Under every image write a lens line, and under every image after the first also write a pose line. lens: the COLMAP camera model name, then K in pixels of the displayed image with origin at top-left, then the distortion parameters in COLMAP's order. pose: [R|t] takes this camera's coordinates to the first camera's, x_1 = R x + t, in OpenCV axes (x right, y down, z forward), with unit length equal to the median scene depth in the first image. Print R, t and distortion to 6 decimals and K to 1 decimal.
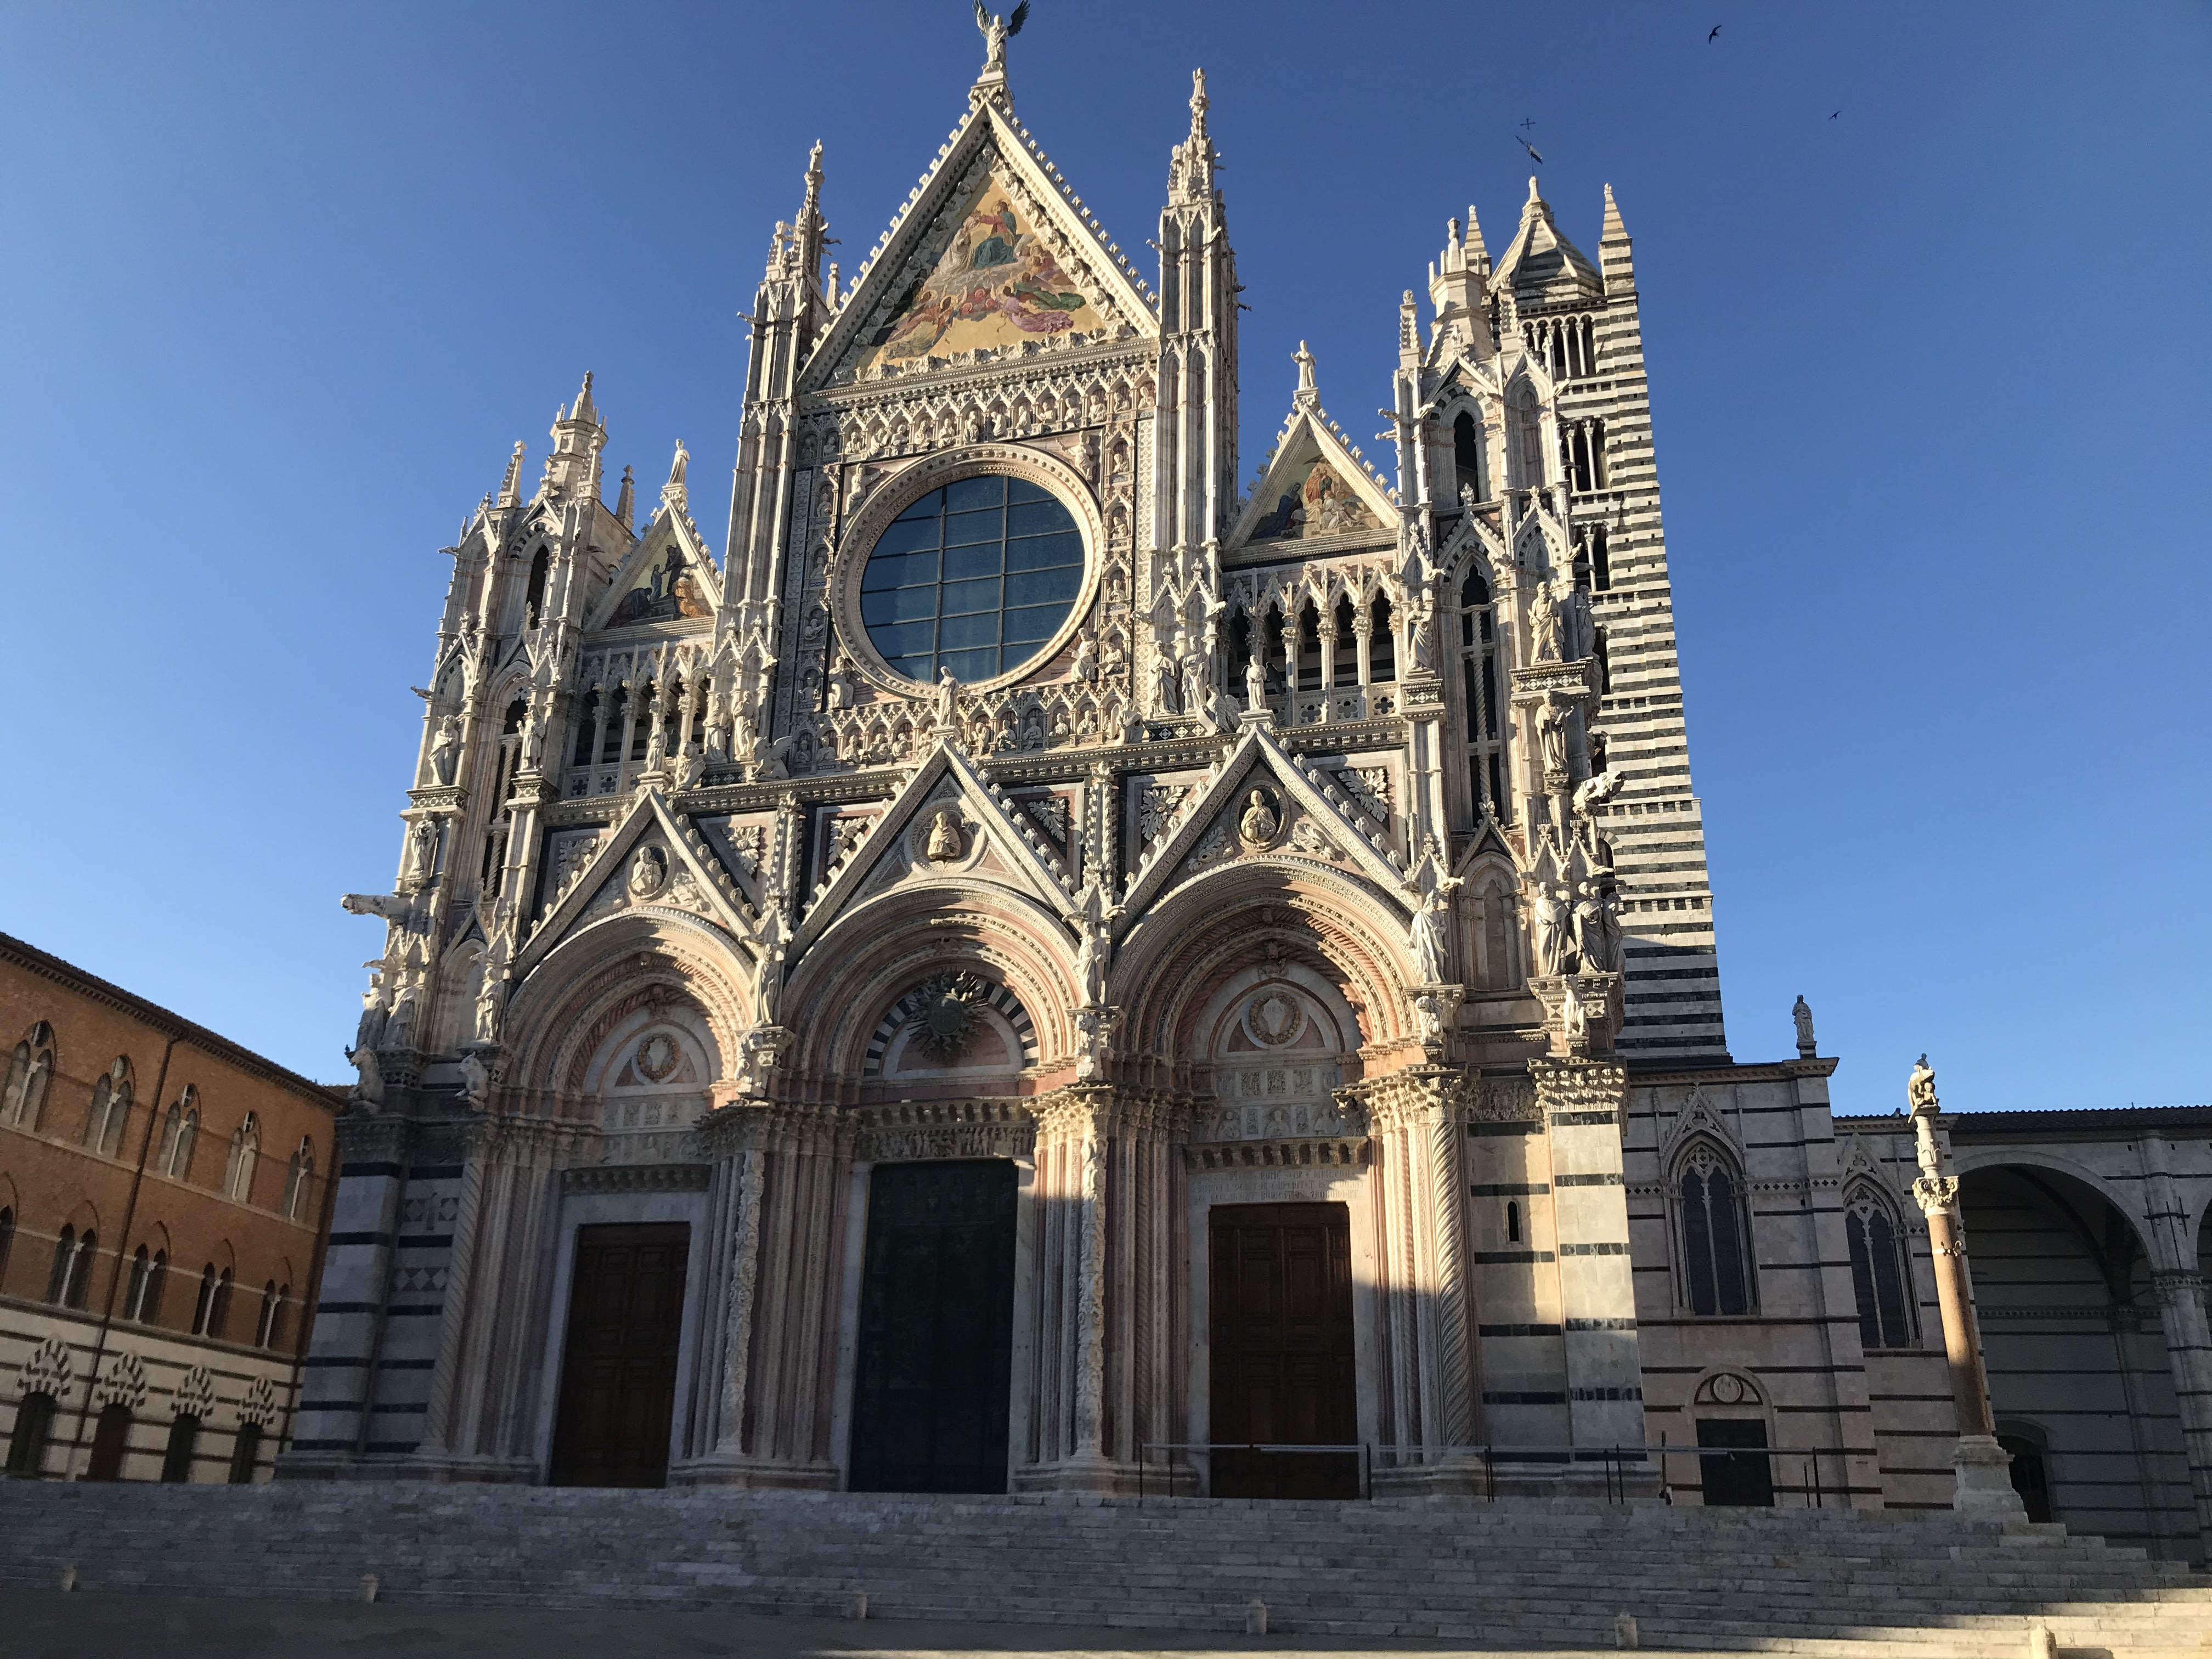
lens RADIAL K [[1714.4, 0, 1106.0], [0, 1714.4, 829.5], [0, 0, 1]] dist [0.040020, -0.069500]
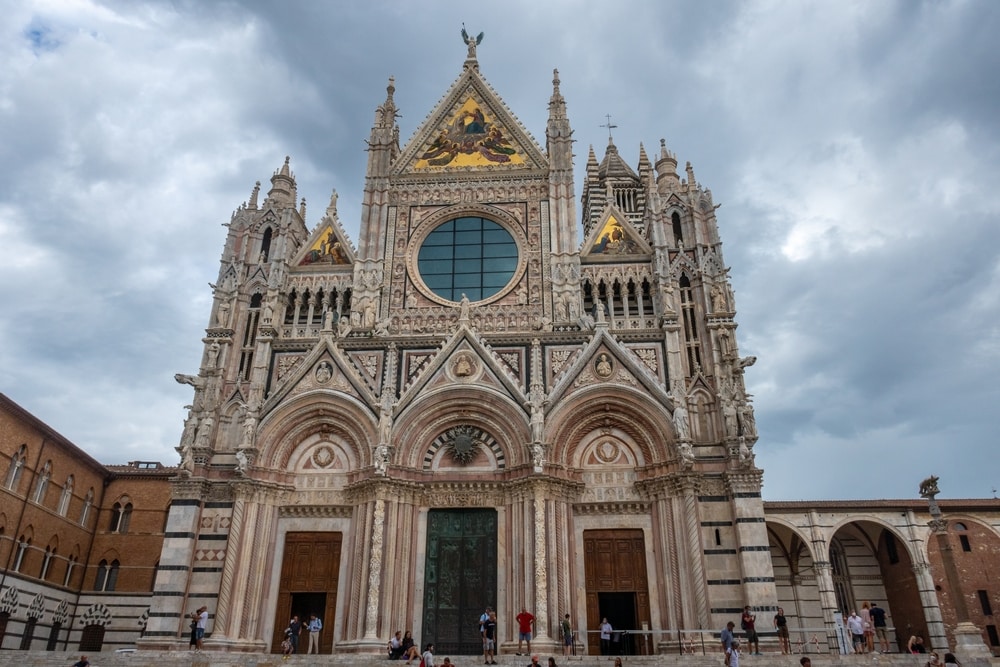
lens RADIAL K [[685.2, 0, 499.7], [0, 685.2, 328.9], [0, 0, 1]] dist [-0.035825, 0.000442]
pose [[0.976923, 0.079367, 0.198299, -0.233099], [-0.063774, 0.994437, -0.083827, 0.028628], [-0.203849, 0.069246, 0.976550, 0.083062]]
